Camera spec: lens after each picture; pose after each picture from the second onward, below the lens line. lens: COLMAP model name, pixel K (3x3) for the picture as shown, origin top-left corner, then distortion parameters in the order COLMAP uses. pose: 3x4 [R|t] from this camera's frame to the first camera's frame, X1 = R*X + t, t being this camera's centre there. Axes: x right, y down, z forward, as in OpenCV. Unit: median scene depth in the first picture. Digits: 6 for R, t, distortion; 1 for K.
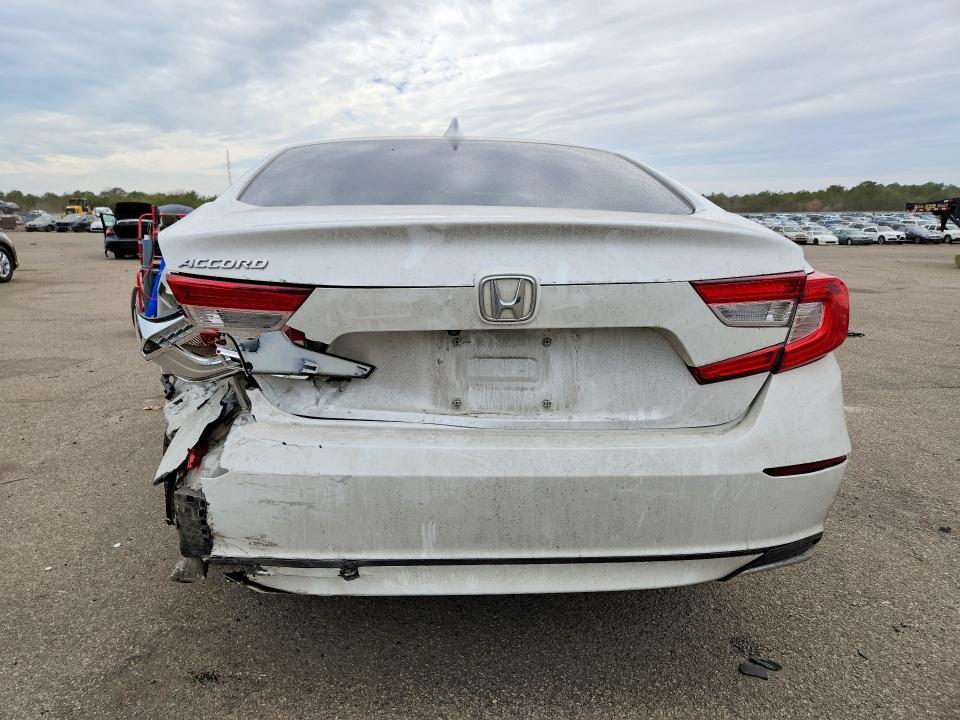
lens RADIAL K [[738.0, 0, 474.0], [0, 738.0, 360.8], [0, 0, 1]] dist [0.000289, 0.000863]
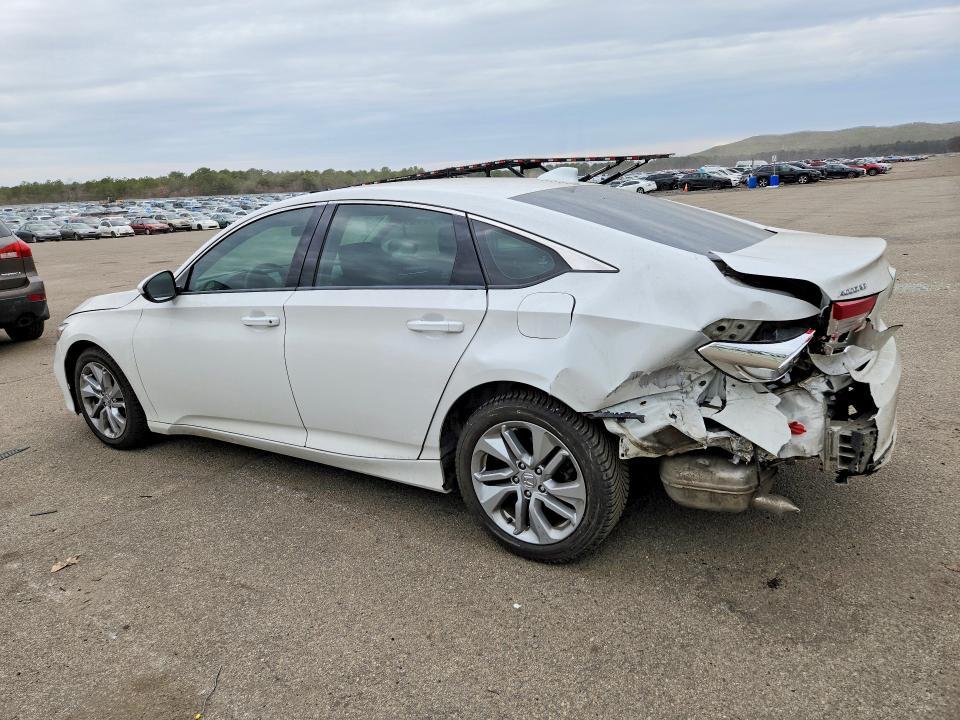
lens RADIAL K [[738.0, 0, 474.0], [0, 738.0, 360.8], [0, 0, 1]] dist [0.000289, 0.000863]
pose [[0.538339, -0.219352, 0.813681, -0.201754], [0.193672, 0.971890, 0.133867, -0.033357], [-0.820172, 0.085521, 0.565688, 0.074255]]
